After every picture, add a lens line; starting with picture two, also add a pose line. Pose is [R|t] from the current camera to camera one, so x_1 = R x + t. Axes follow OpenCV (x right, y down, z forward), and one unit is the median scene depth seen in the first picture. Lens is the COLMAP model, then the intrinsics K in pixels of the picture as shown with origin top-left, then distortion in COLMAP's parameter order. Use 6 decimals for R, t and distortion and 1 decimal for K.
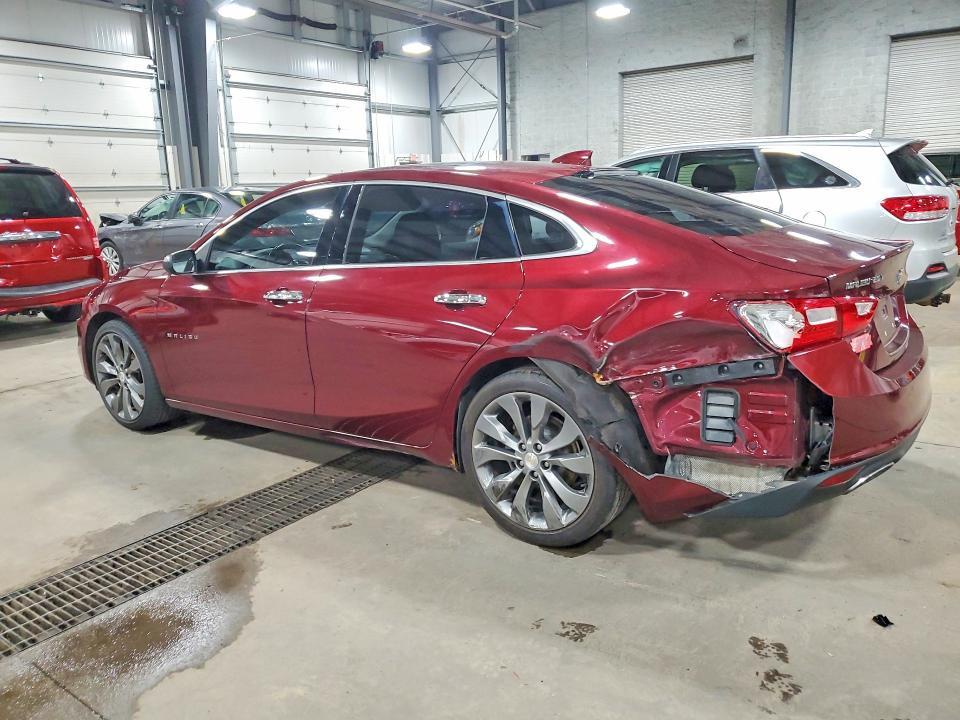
lens RADIAL K [[750.5, 0, 479.4], [0, 750.5, 356.4], [0, 0, 1]] dist [0.015358, 0.006346]
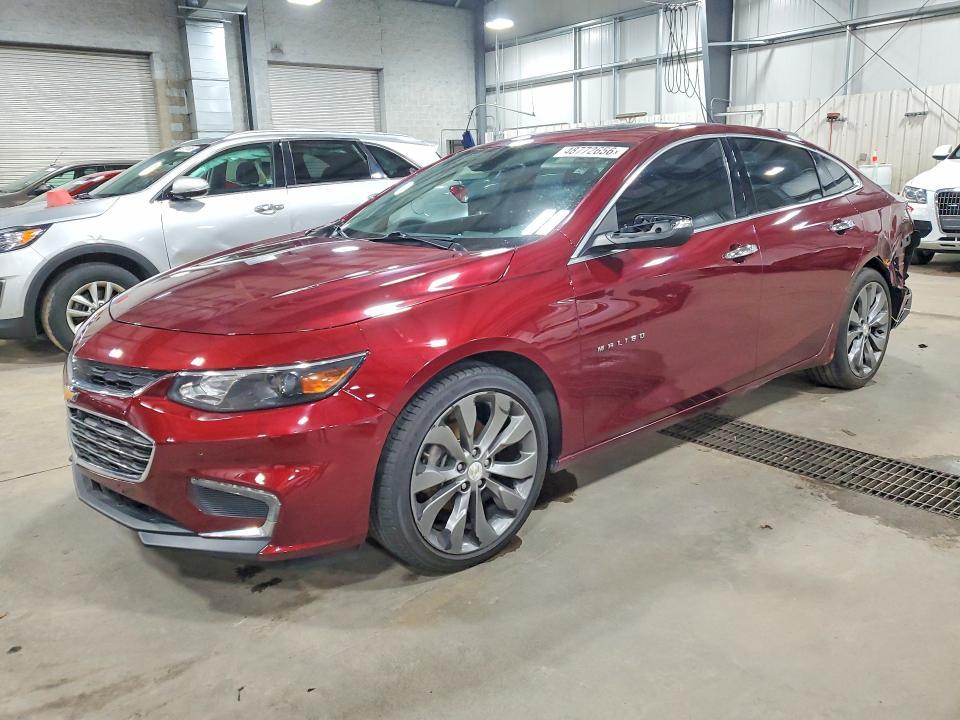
lens RADIAL K [[750.5, 0, 478.8], [0, 750.5, 359.1], [0, 0, 1]] dist [0.015358, 0.006346]
pose [[0.248006, -0.206553, 0.946482, -0.665172], [0.245436, 0.958527, 0.144871, -0.086222], [-0.937152, 0.196372, 0.288416, 0.574413]]
